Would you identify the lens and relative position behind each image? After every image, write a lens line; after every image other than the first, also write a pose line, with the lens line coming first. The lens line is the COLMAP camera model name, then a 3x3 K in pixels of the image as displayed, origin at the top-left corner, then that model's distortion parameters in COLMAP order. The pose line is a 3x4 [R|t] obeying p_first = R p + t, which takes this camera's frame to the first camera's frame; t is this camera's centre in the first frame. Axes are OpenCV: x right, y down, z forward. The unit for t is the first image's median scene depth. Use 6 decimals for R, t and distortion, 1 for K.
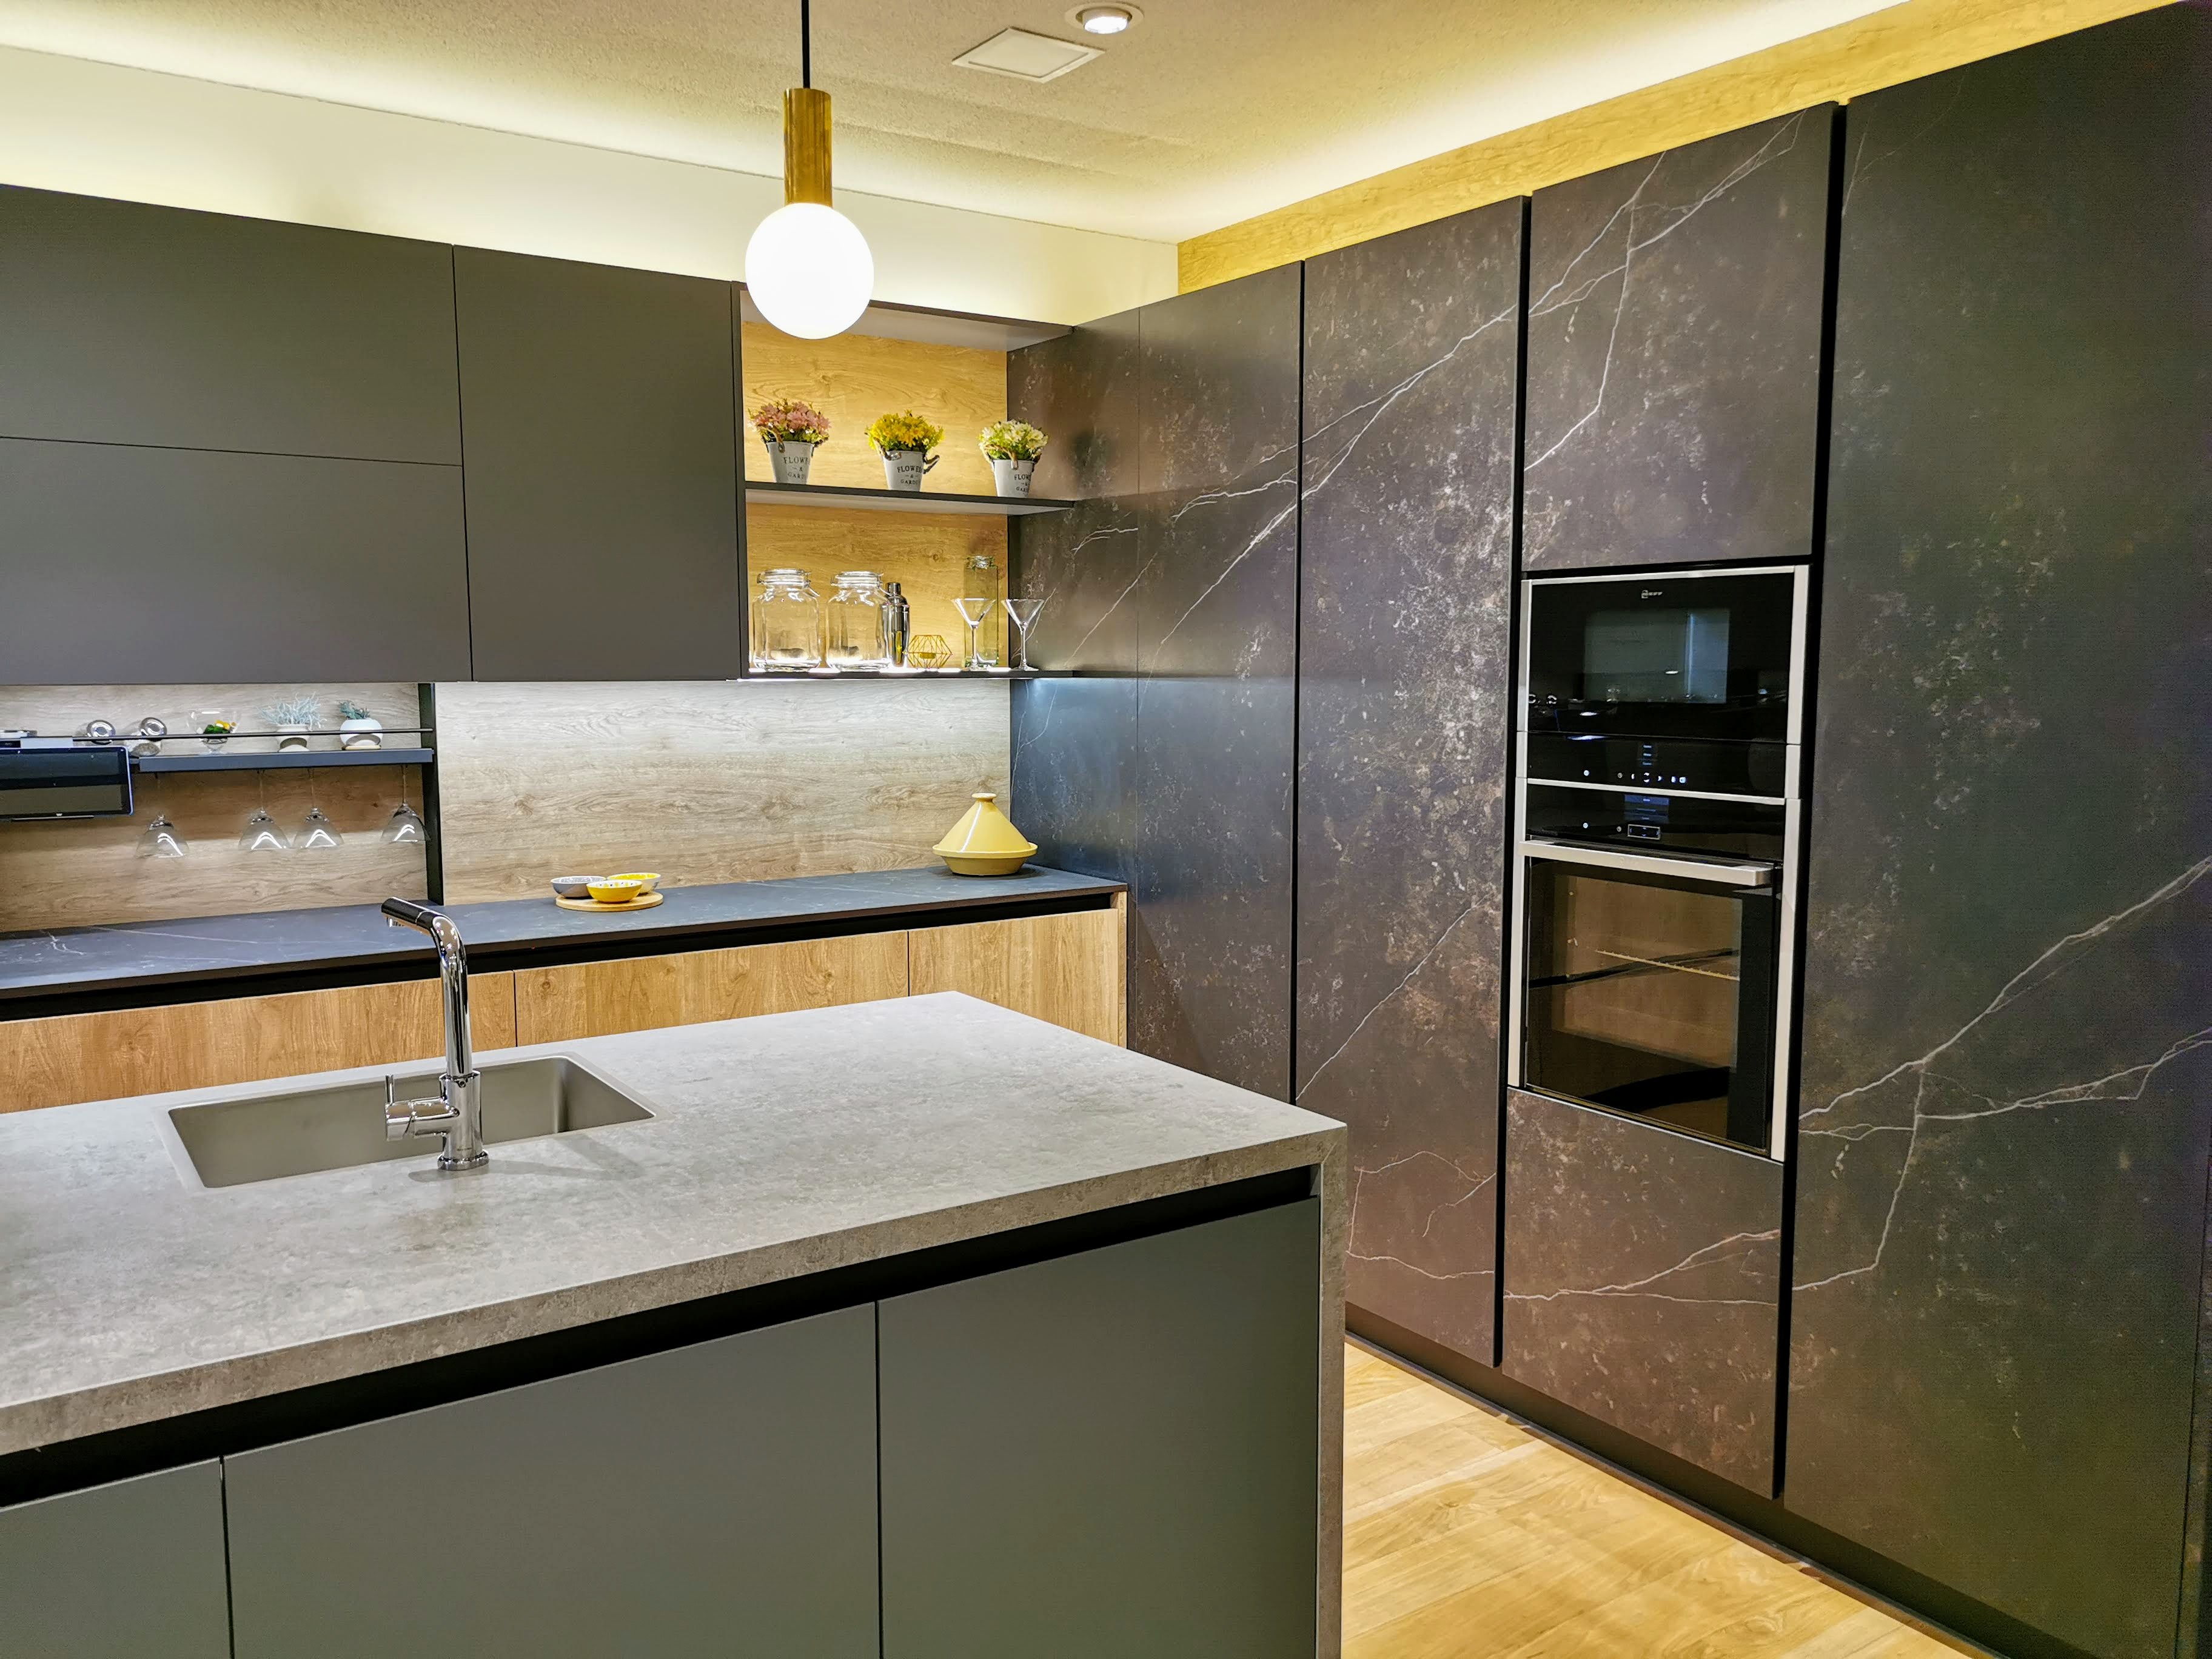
lens RADIAL K [[1706.3, 0, 1107.1], [0, 1706.3, 848.1], [0, 0, 1]] dist [0.050550, -0.053811]
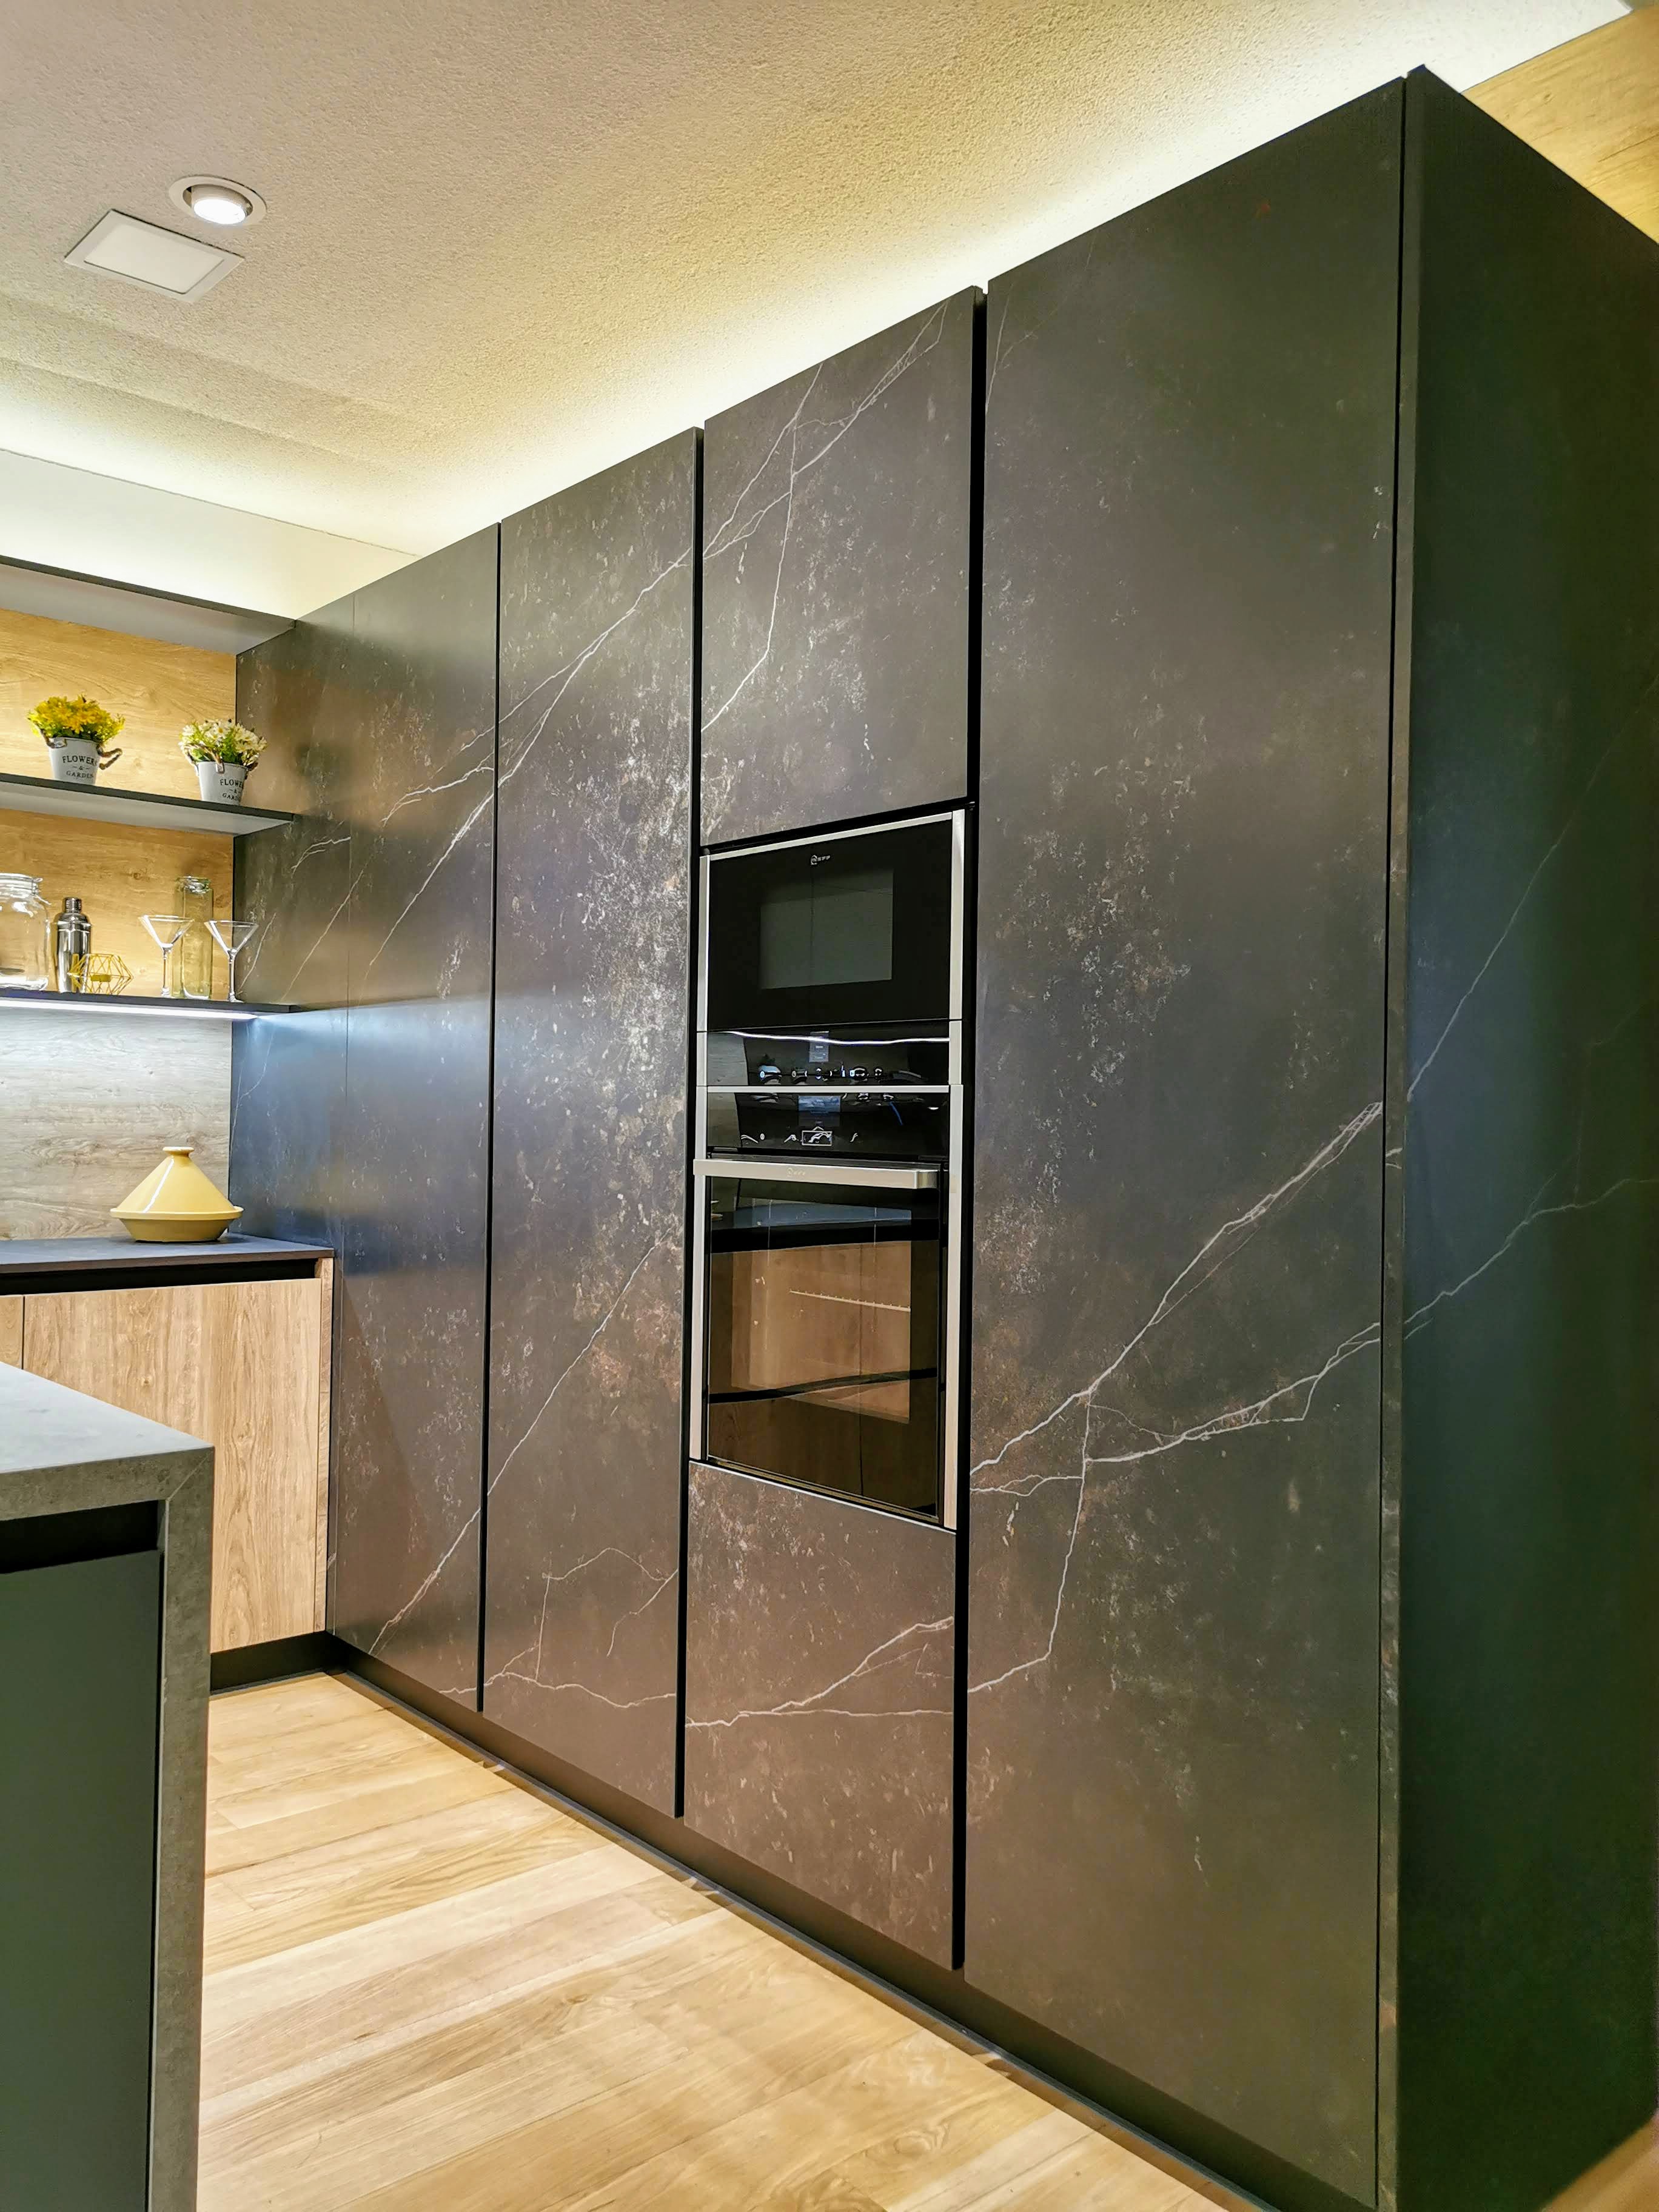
lens RADIAL K [[1706.3, 0, 829.5], [0, 1706.3, 1106.0], [0, 0, 1]] dist [0.050550, -0.053811]
pose [[0.992411, 0.016689, 0.121828, 0.205651], [-0.001776, 0.992589, -0.121505, 0.072471], [-0.122953, 0.120366, 0.985086, 0.162940]]
